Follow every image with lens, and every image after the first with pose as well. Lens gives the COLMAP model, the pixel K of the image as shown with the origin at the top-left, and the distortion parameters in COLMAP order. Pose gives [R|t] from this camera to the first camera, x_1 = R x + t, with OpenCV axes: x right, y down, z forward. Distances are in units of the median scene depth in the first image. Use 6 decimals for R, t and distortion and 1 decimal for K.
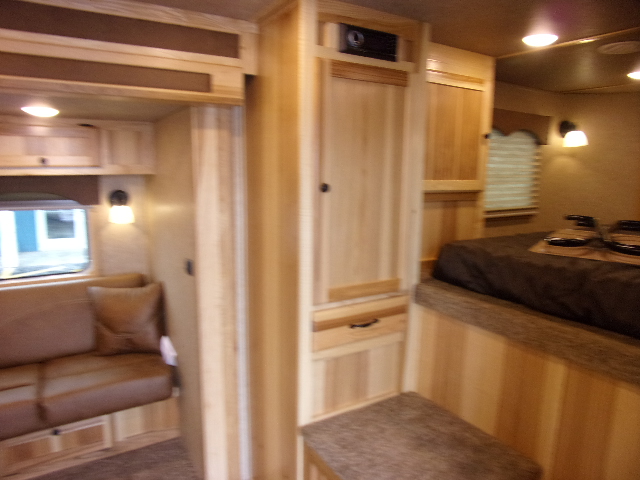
lens RADIAL K [[448.6, 0, 318.9], [0, 448.6, 249.2], [0, 0, 1]] dist [-0.044963, 0.005475]
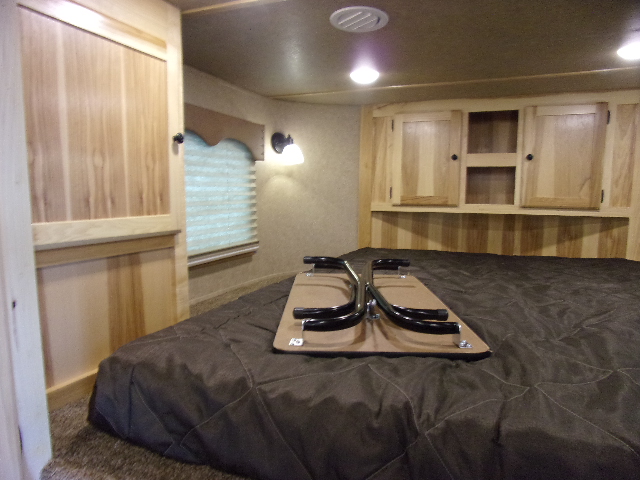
lens RADIAL K [[448.6, 0, 318.9], [0, 448.6, 249.2], [0, 0, 1]] dist [-0.044963, 0.005475]
pose [[0.811400, -0.080814, 0.578878, 0.167838], [0.109215, 0.993915, -0.014328, -0.077901], [-0.574198, 0.074848, 0.815288, 0.408015]]
